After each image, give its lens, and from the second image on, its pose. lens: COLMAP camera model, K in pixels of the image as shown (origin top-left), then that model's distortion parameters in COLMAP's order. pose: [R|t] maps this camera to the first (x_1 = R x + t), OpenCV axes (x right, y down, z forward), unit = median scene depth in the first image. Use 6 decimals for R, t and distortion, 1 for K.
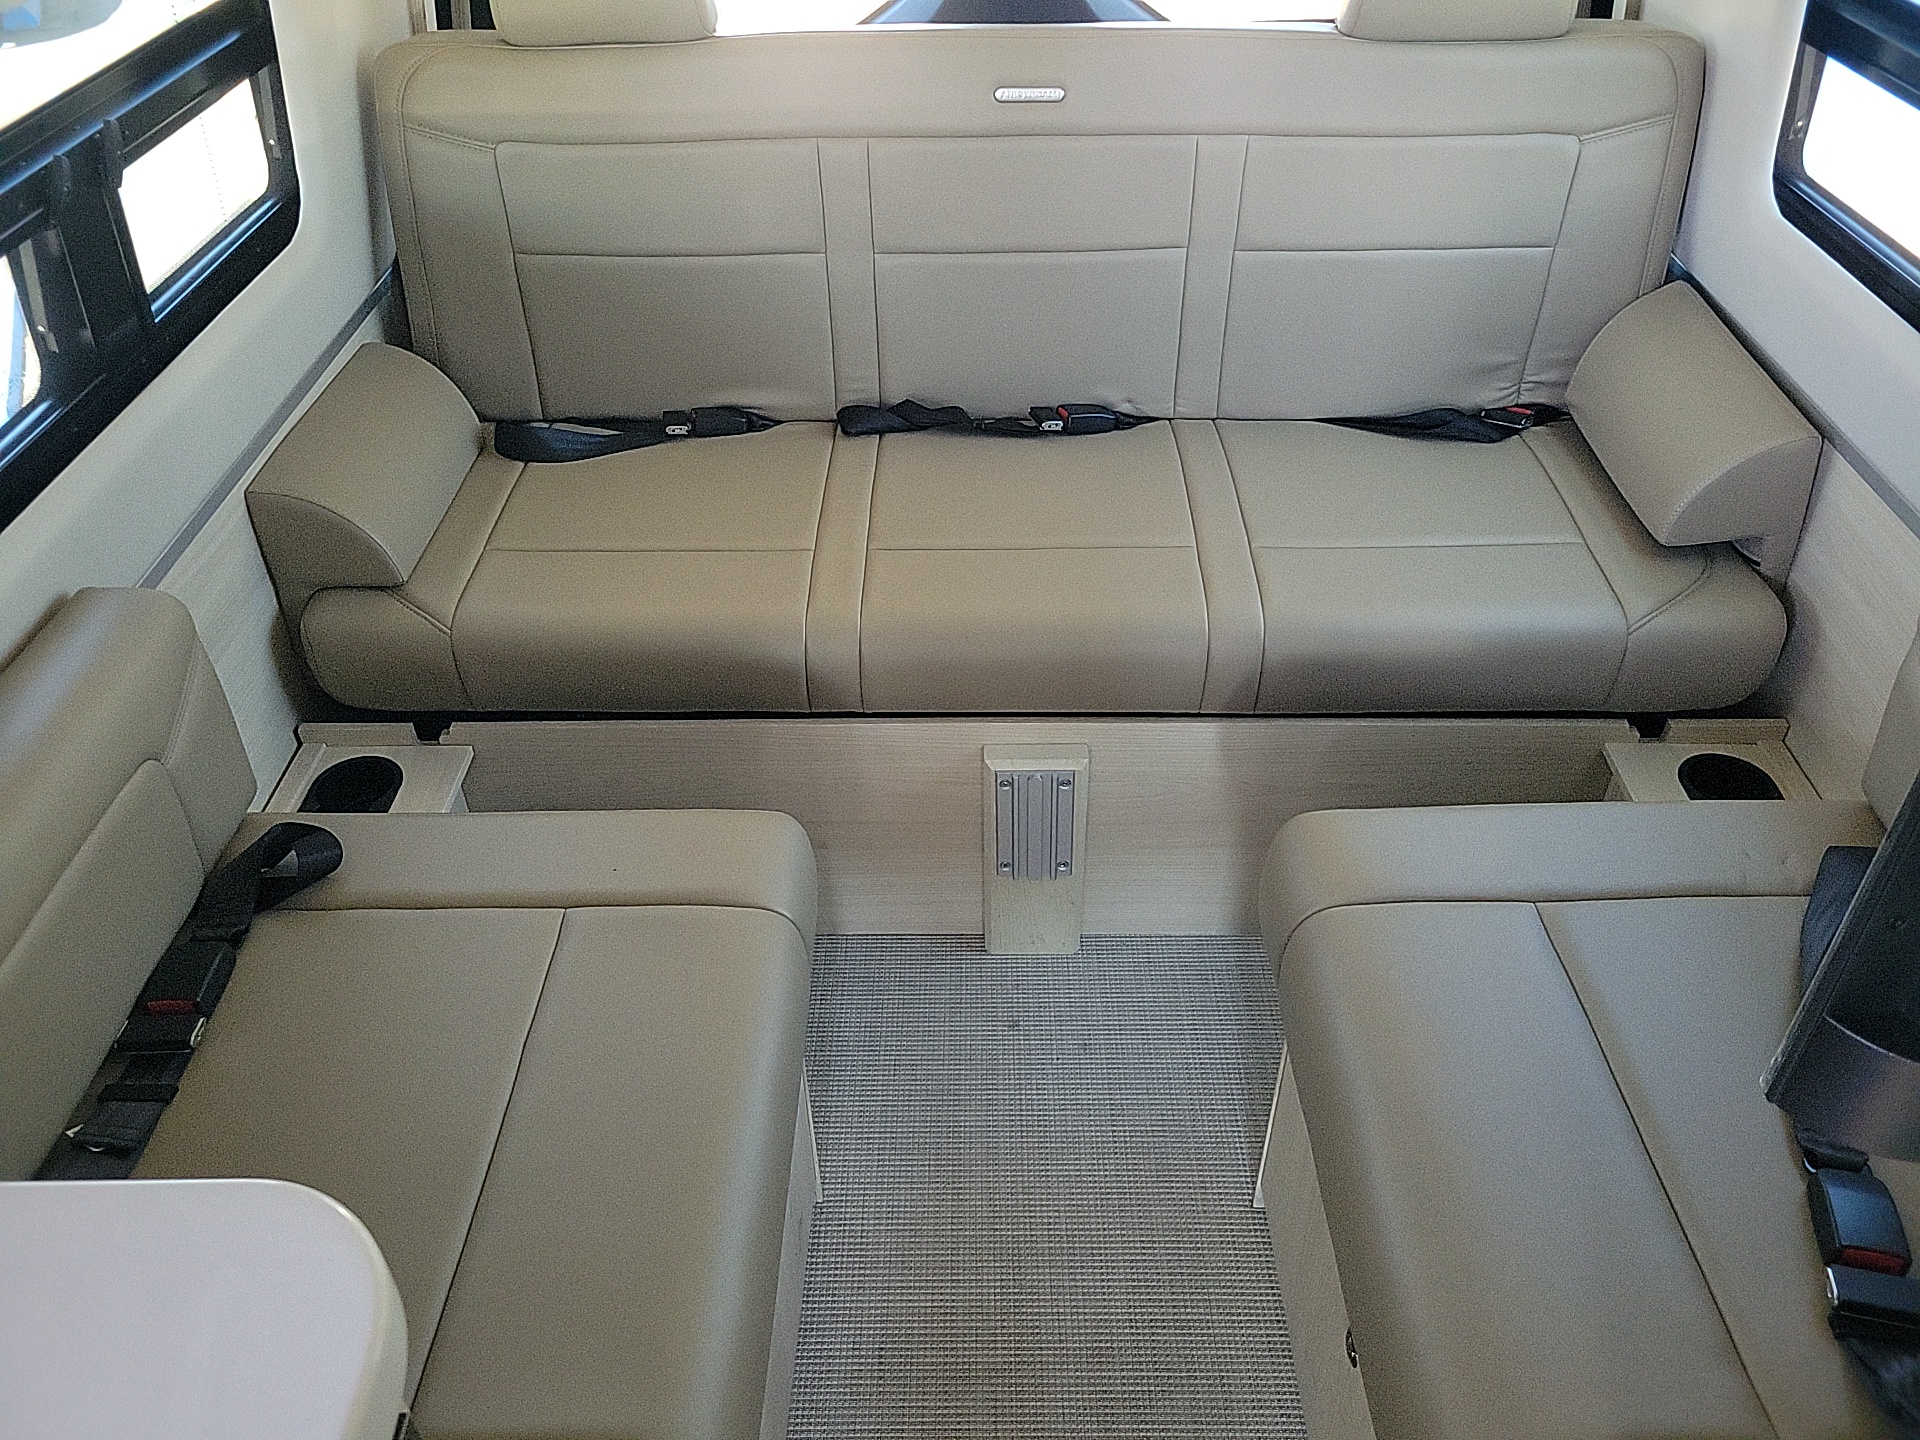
lens RADIAL K [[1431.2, 0, 932.3], [0, 1431.2, 732.3], [0, 0, 1]] dist [0.040154, -0.030696]
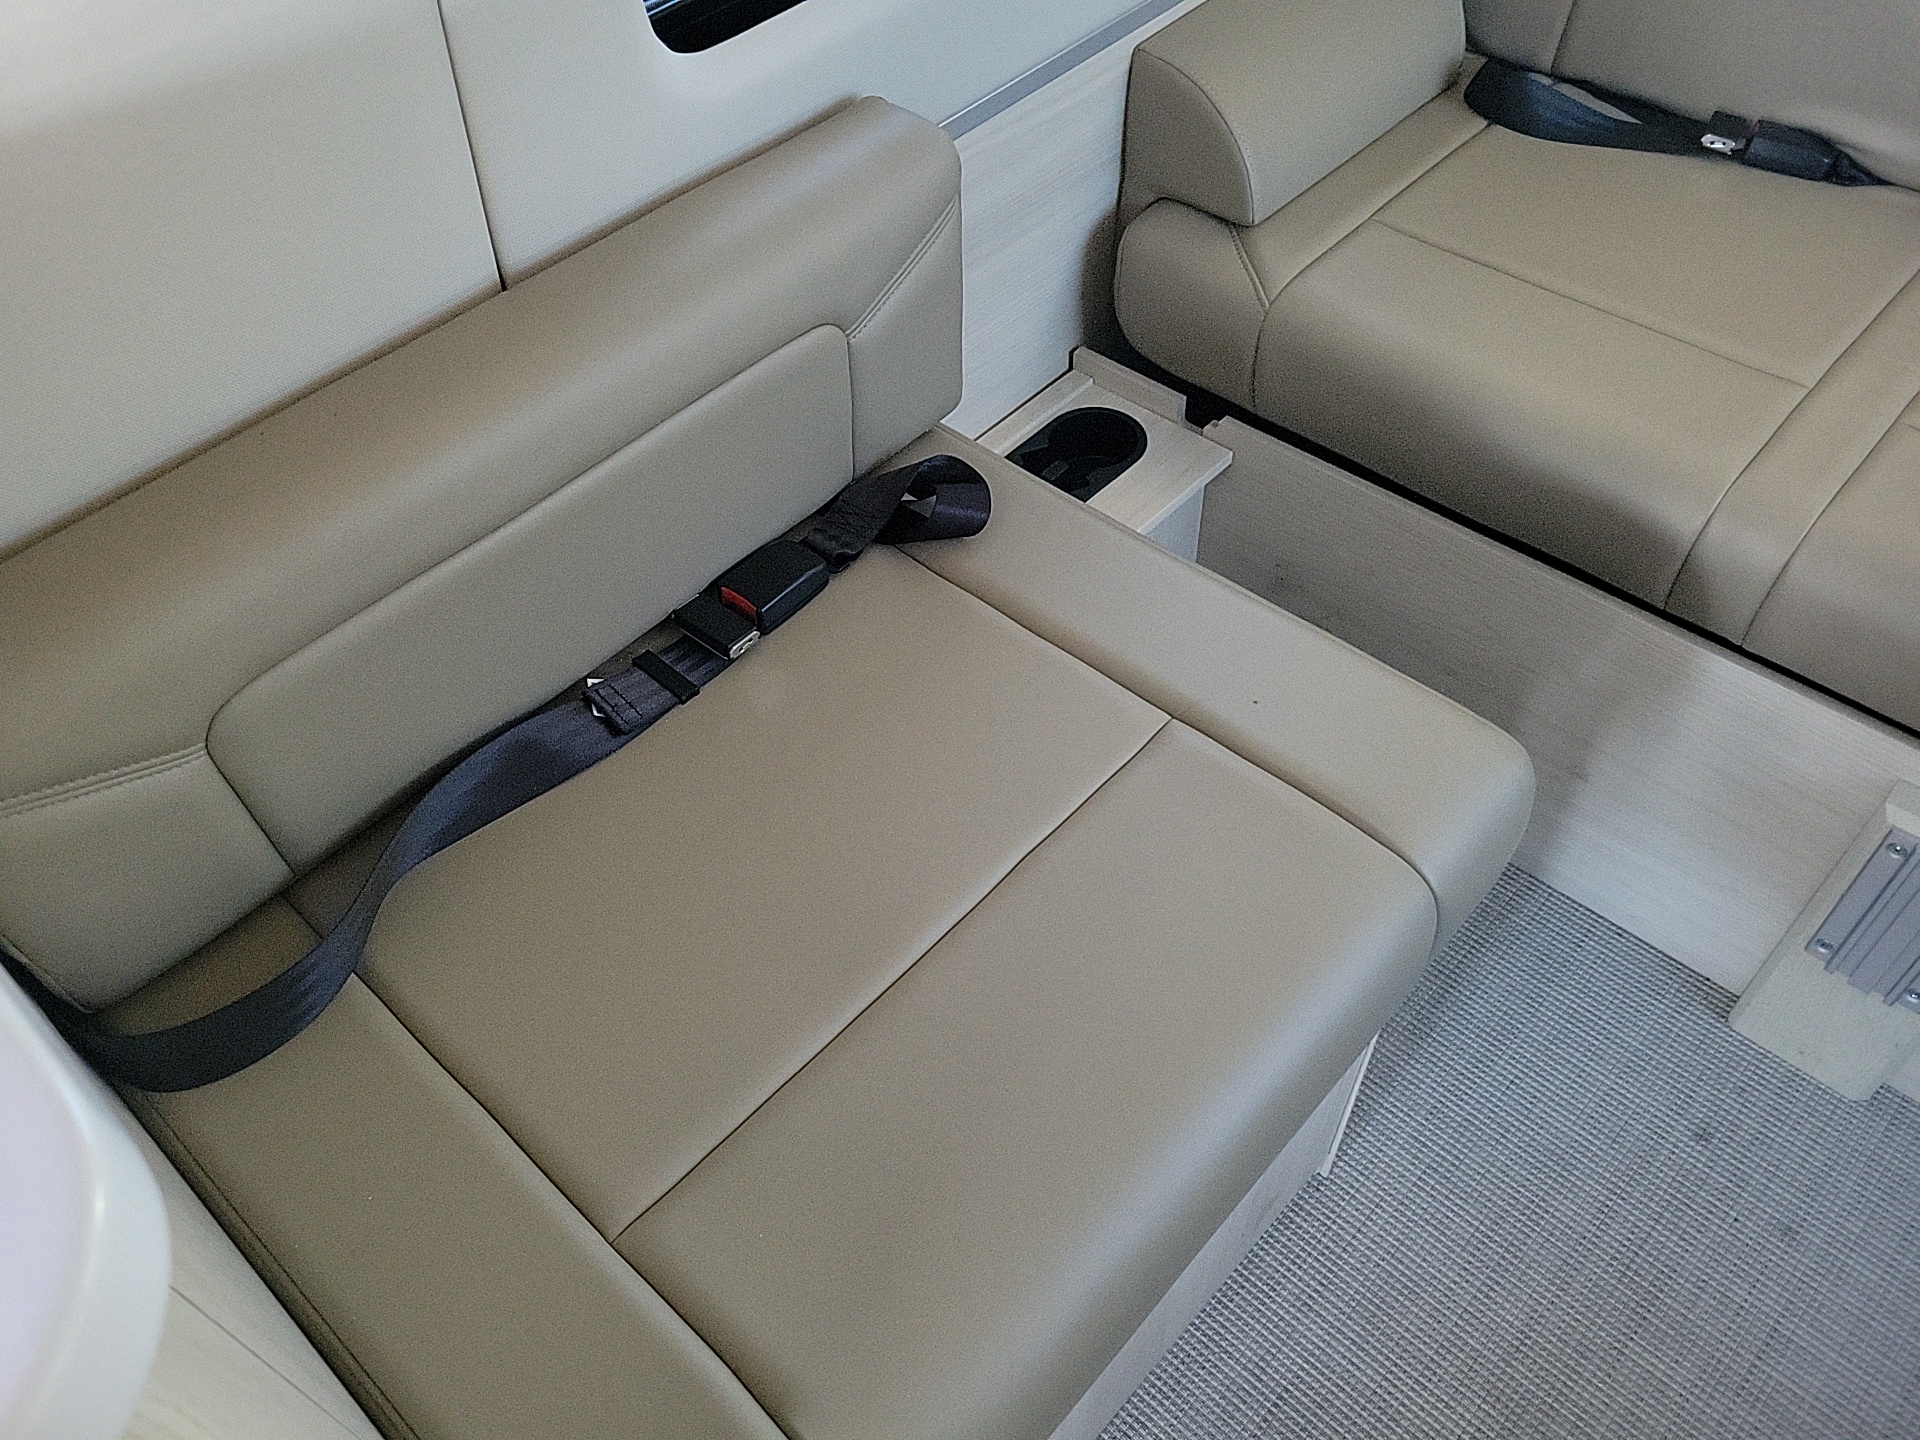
lens RADIAL K [[1431.2, 0, 932.3], [0, 1431.2, 732.3], [0, 0, 1]] dist [0.040154, -0.030696]
pose [[0.741289, 0.502447, -0.445014, -0.007682], [-0.393767, 0.862495, 0.317883, -0.045628], [0.543542, -0.060412, 0.837205, 0.227143]]
